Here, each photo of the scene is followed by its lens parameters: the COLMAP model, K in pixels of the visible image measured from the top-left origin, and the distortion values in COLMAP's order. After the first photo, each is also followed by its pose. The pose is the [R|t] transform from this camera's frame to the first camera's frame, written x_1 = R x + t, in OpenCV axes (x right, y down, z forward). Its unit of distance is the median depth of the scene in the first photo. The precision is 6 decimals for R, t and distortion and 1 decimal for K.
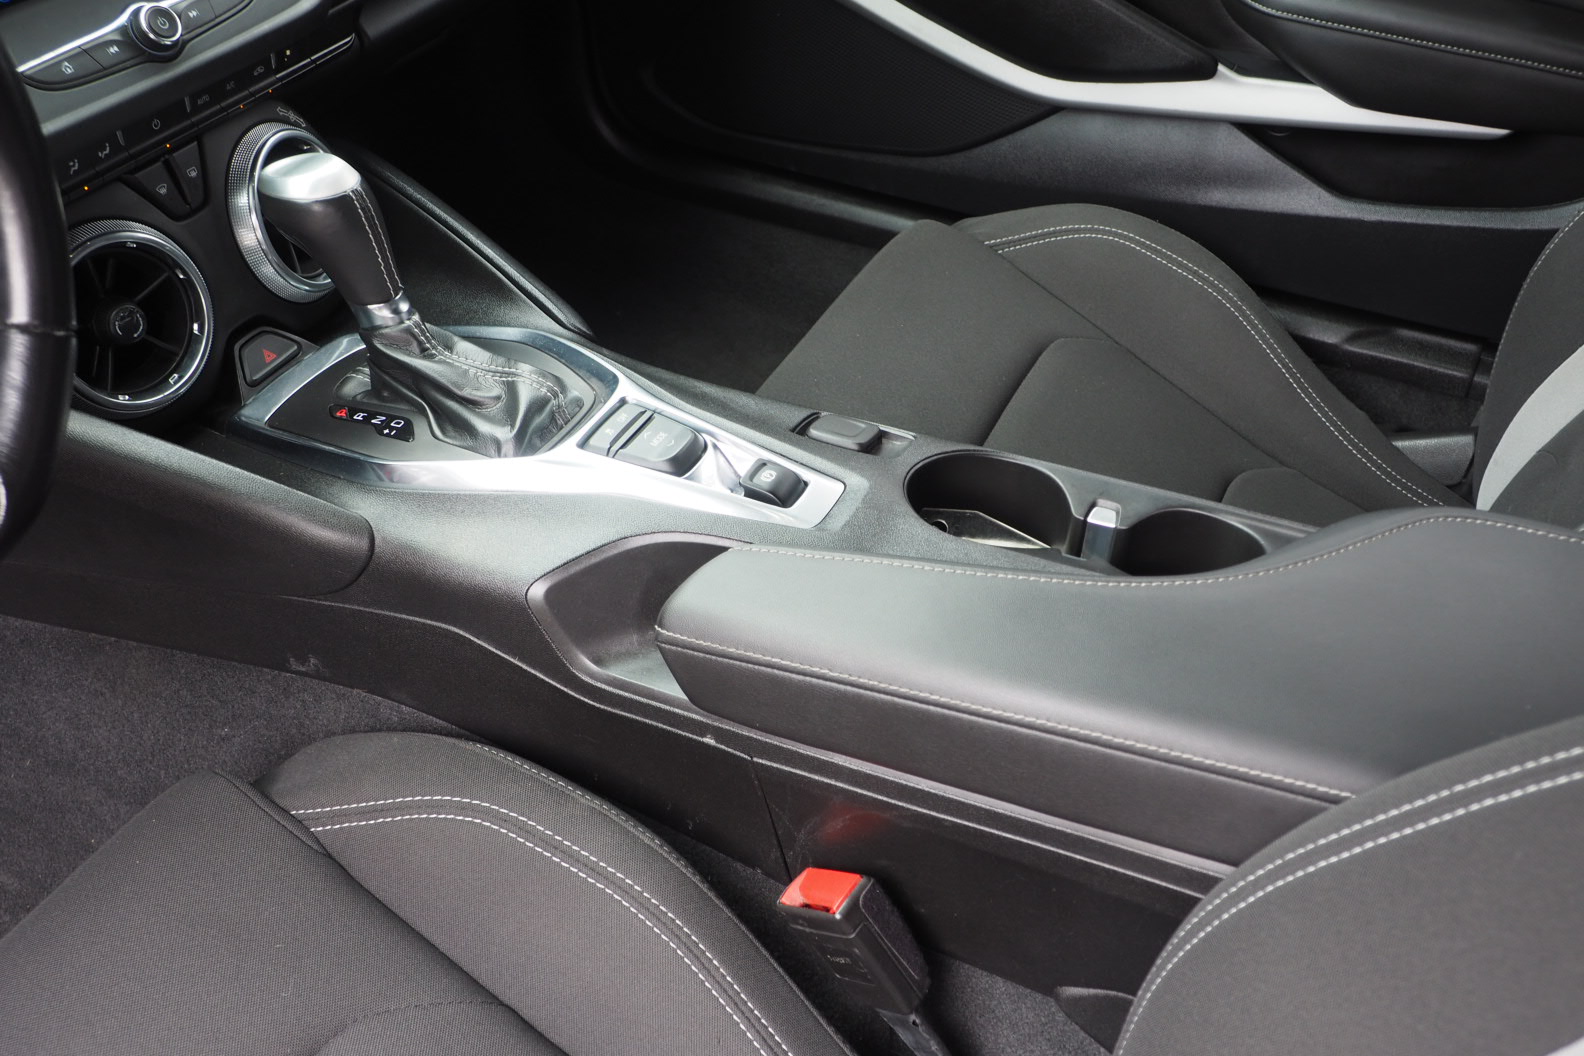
lens RADIAL K [[1602.8, 0, 769.7], [0, 1602.8, 565.8], [0, 0, 1]] dist [-0.013158, 0.005191]
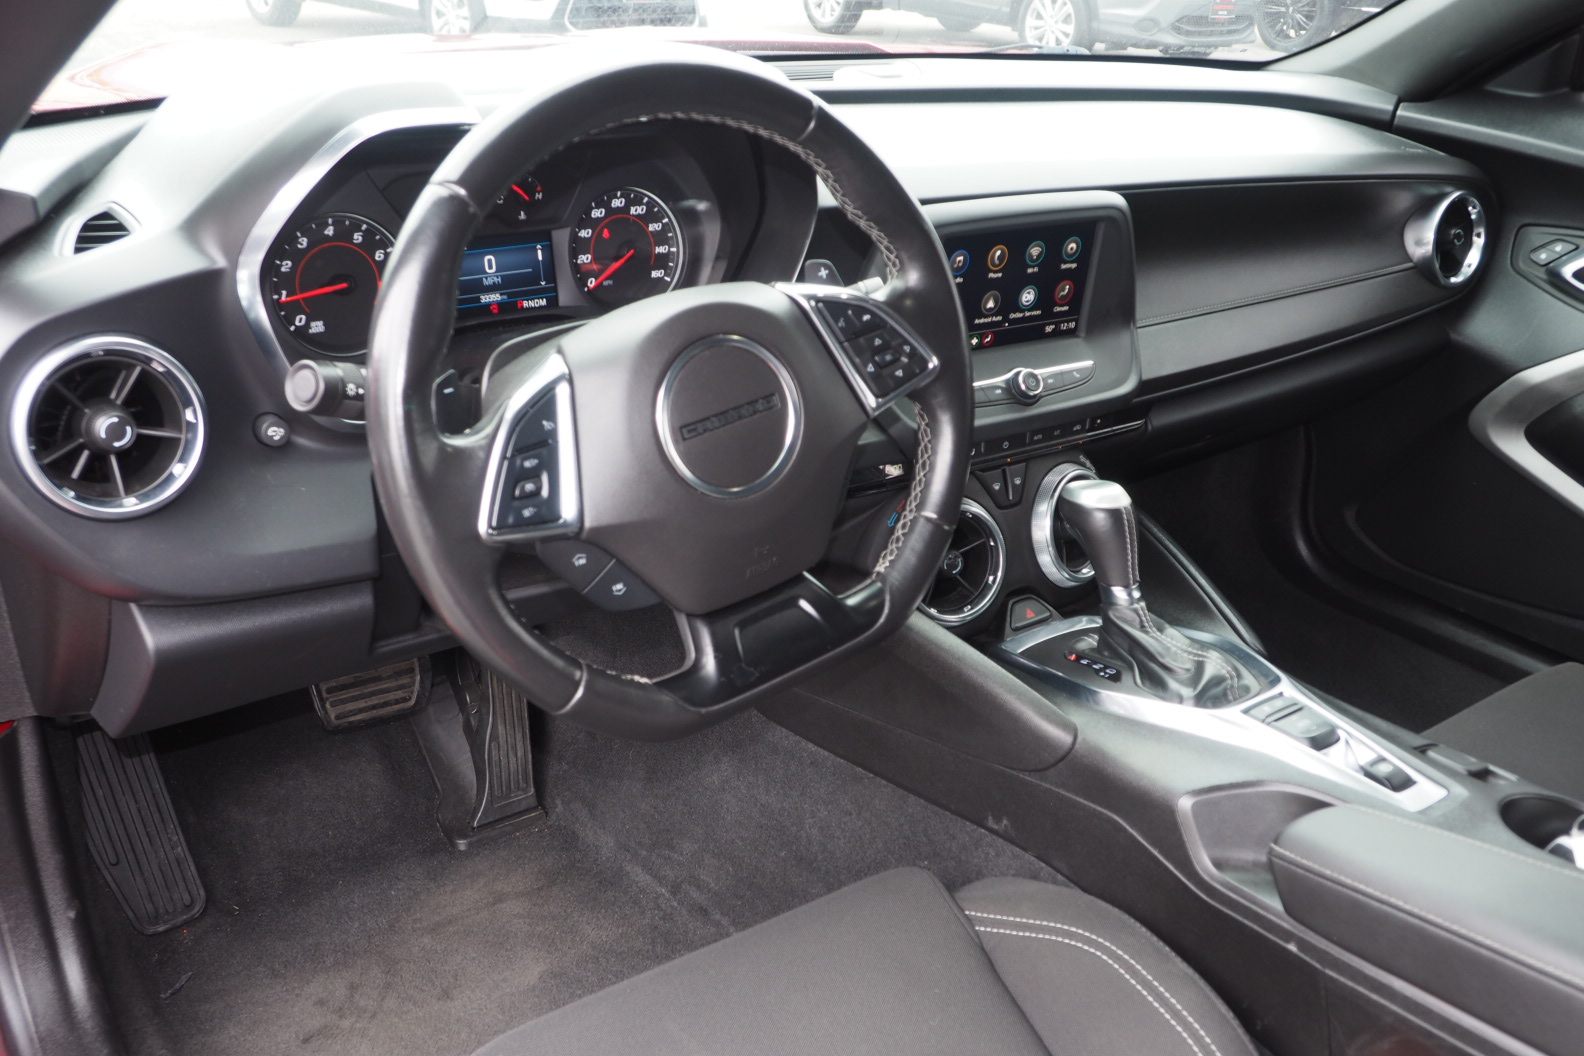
lens RADIAL K [[1438.8, 0, 792.0], [0, 1438.8, 528.0], [0, 0, 1]] dist [-0.010824, -0.001551]
pose [[0.885735, 0.190441, -0.423326, 0.026939], [-0.310312, 0.921163, -0.234871, 0.177332], [0.345223, 0.339397, 0.875003, -0.230672]]
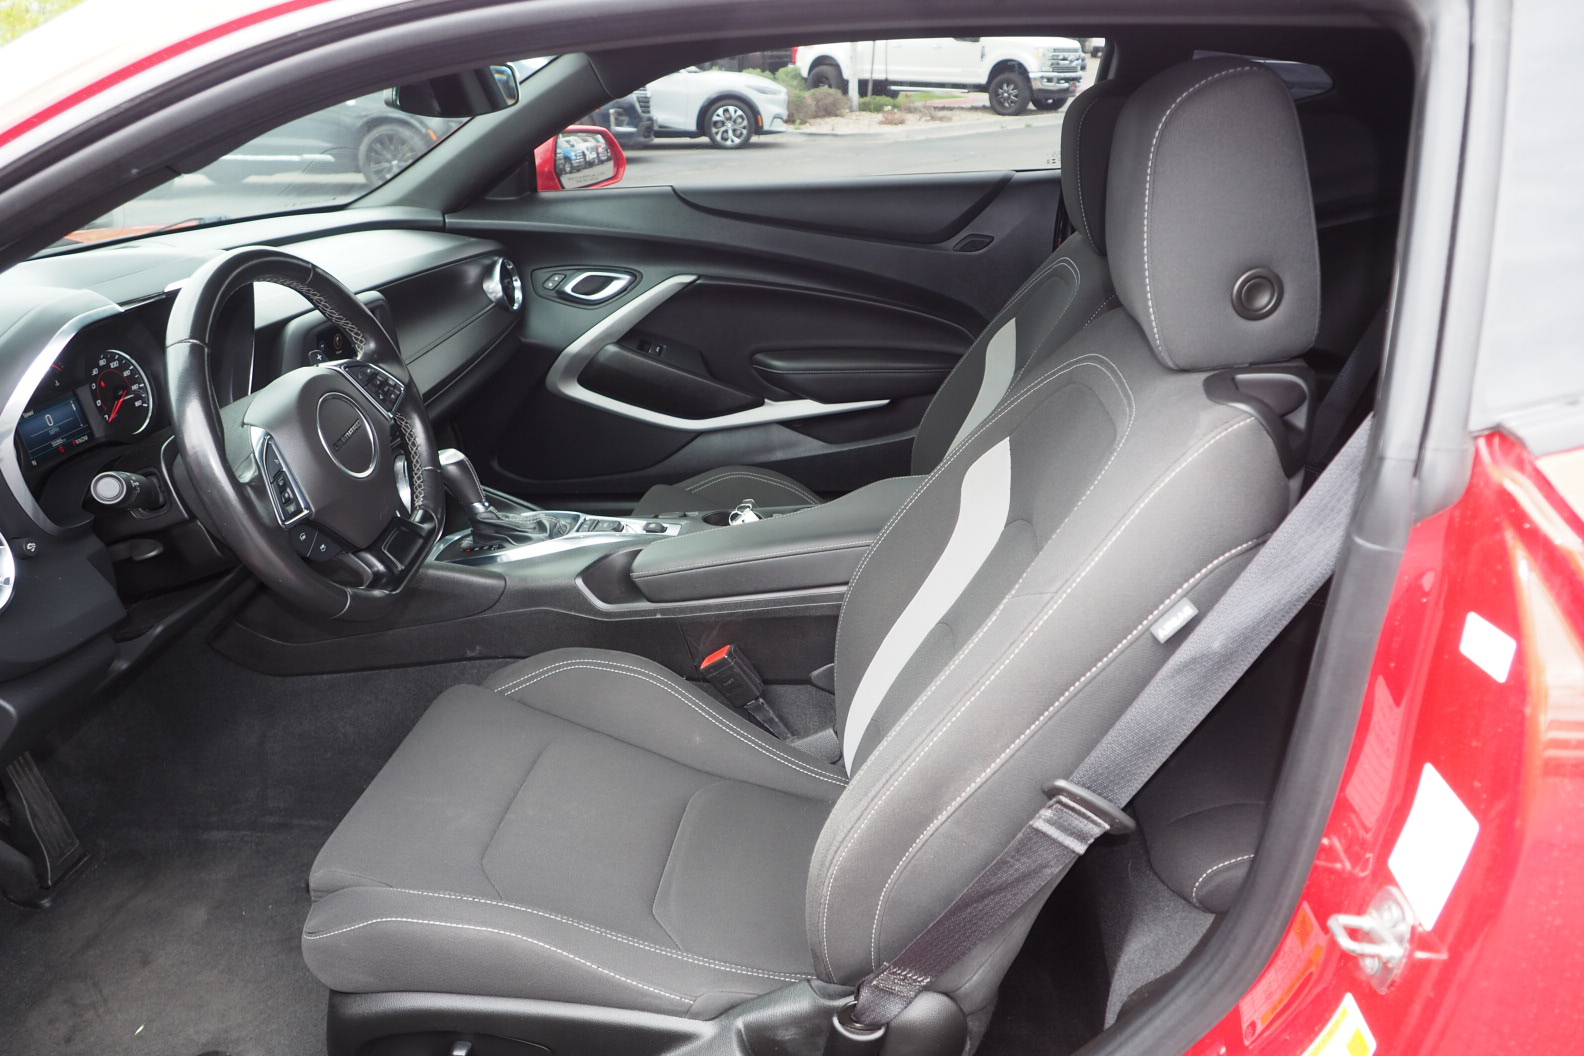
lens RADIAL K [[1169.9, 0, 792.0], [0, 1169.9, 528.0], [0, 0, 1]] dist [-0.010139, -0.008896]
pose [[0.933697, -0.190741, 0.303032, -0.350342], [0.277365, 0.920505, -0.275207, 0.512268], [-0.226449, 0.341010, 0.912377, -0.759297]]
